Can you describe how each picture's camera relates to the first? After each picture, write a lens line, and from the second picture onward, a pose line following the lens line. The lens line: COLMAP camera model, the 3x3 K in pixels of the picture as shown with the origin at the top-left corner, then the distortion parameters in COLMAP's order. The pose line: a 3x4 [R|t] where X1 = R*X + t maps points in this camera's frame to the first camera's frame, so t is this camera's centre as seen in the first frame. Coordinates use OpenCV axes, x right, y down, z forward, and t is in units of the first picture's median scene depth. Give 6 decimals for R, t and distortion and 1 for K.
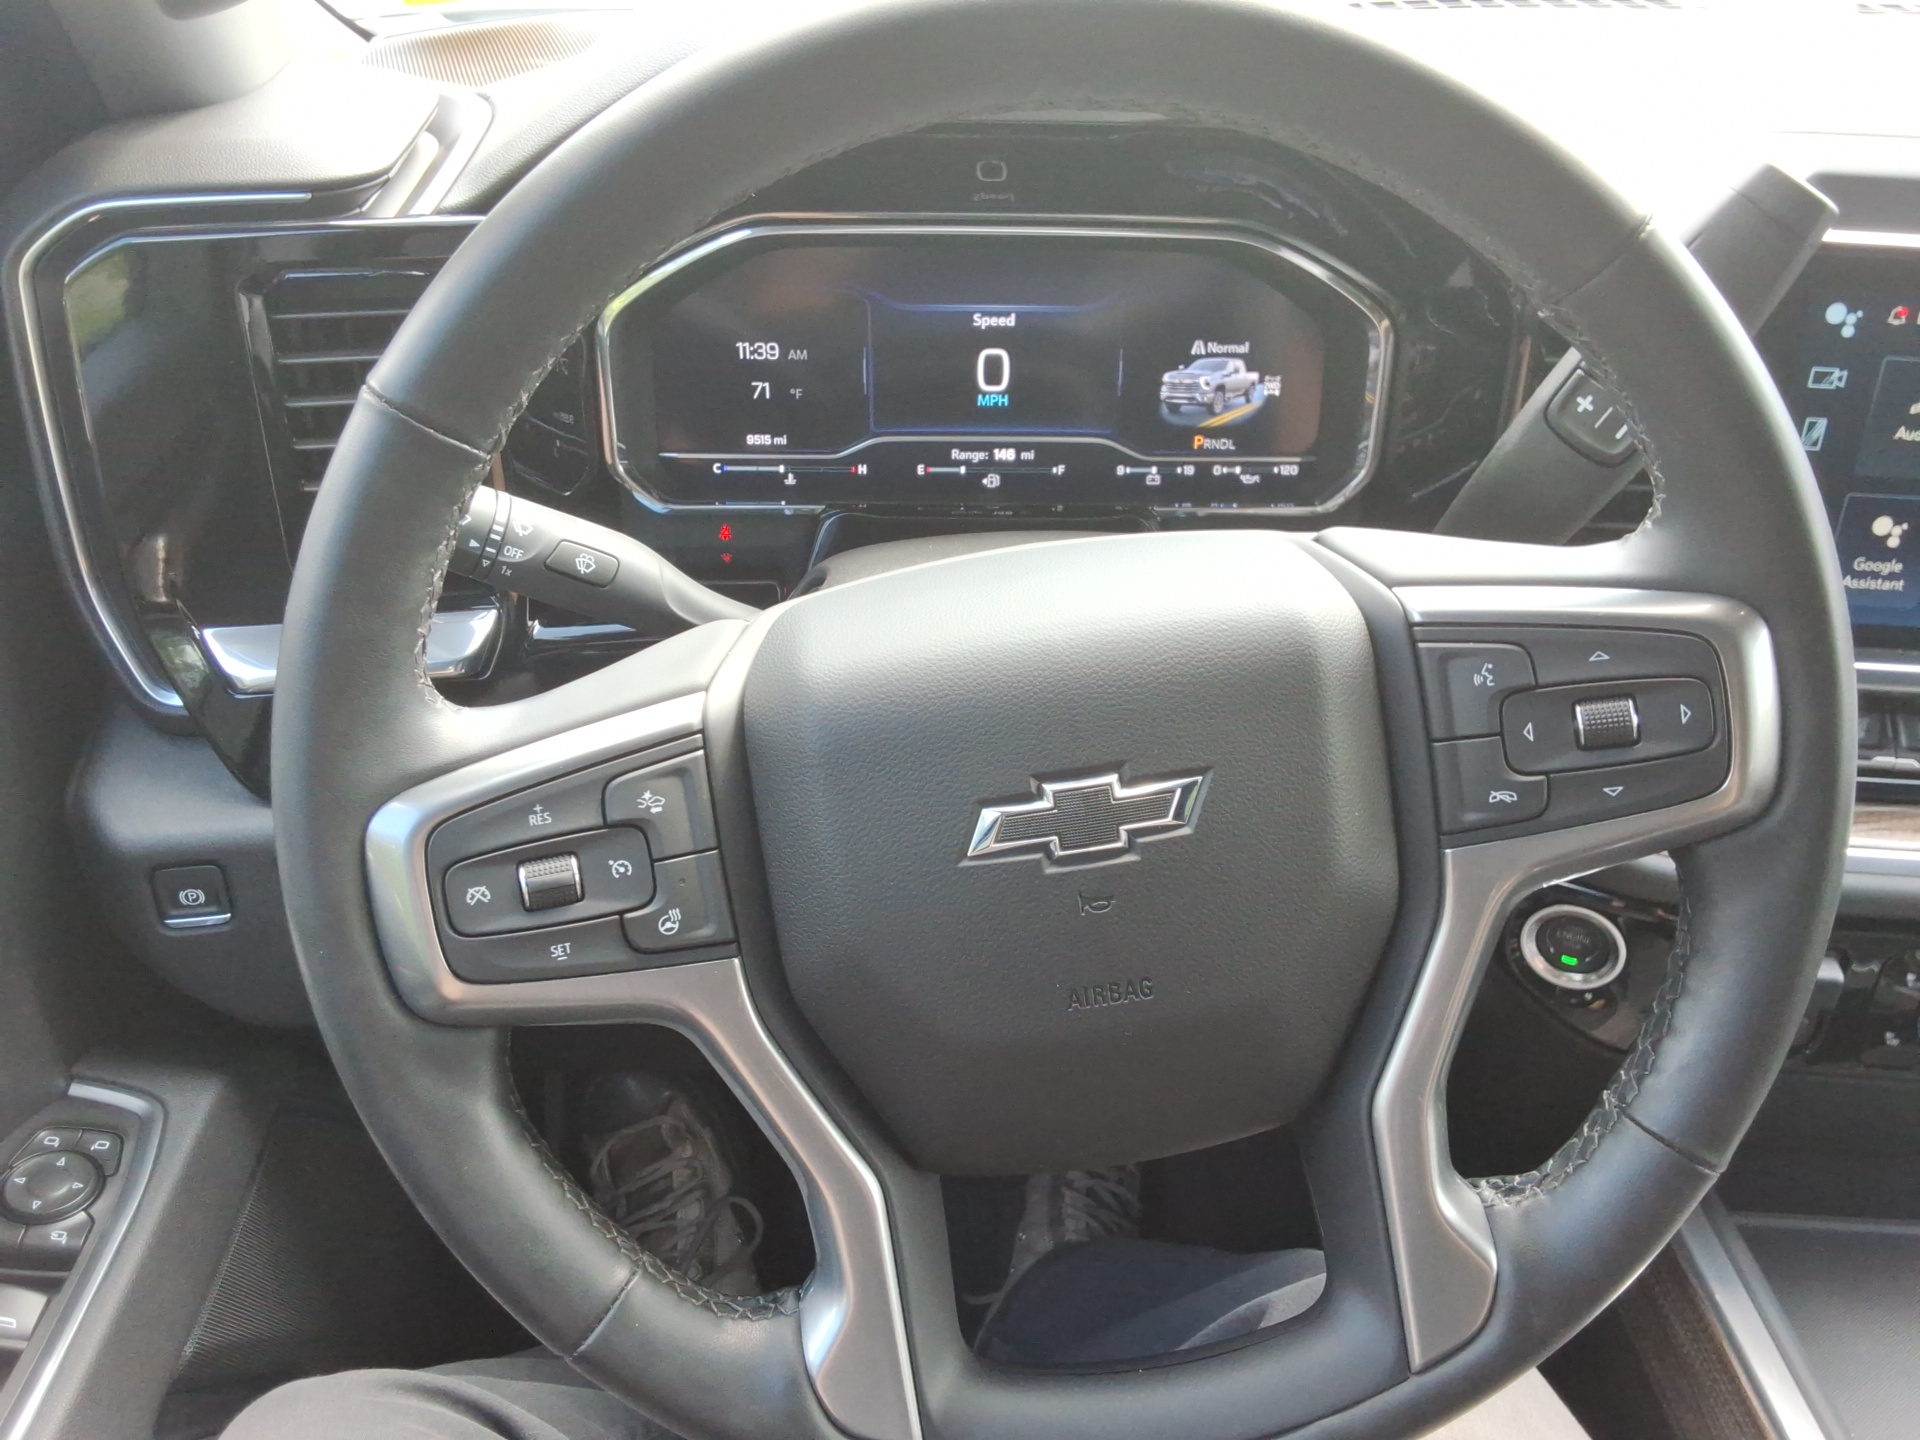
lens RADIAL K [[1528.3, 0, 978.1], [0, 1528.3, 730.5], [0, 0, 1]] dist [0.128492, -0.203697]
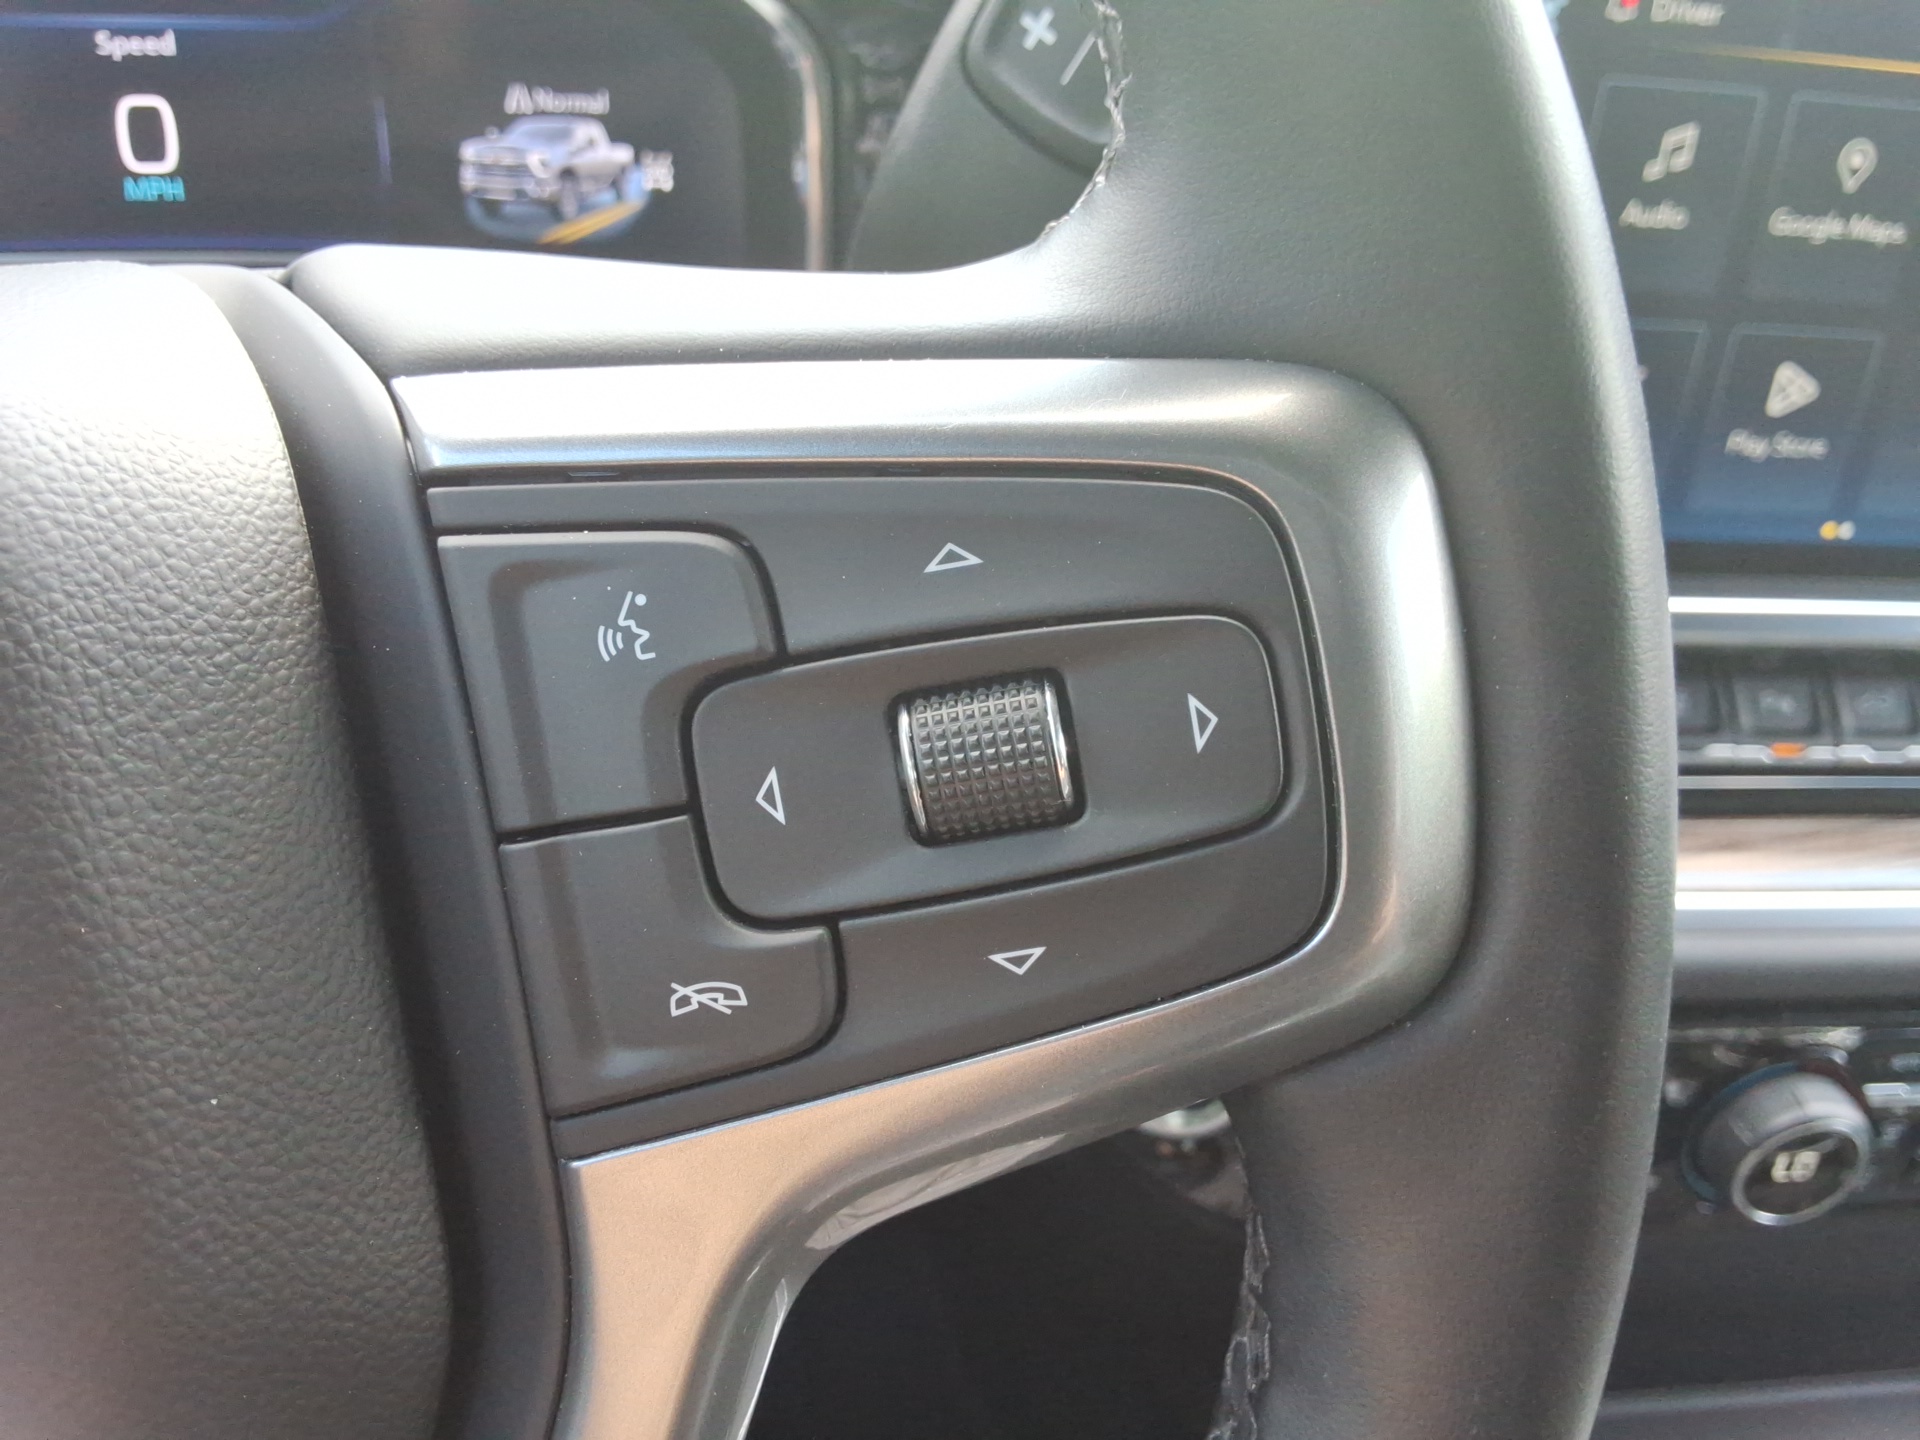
lens RADIAL K [[1540.5, 0, 970.4], [0, 1540.5, 746.3], [0, 0, 1]] dist [0.128338, -0.212519]
pose [[0.983510, -0.053185, 0.172859, 0.194810], [0.050221, 0.998507, 0.021482, -0.008412], [-0.173744, -0.012446, 0.984712, 0.382307]]
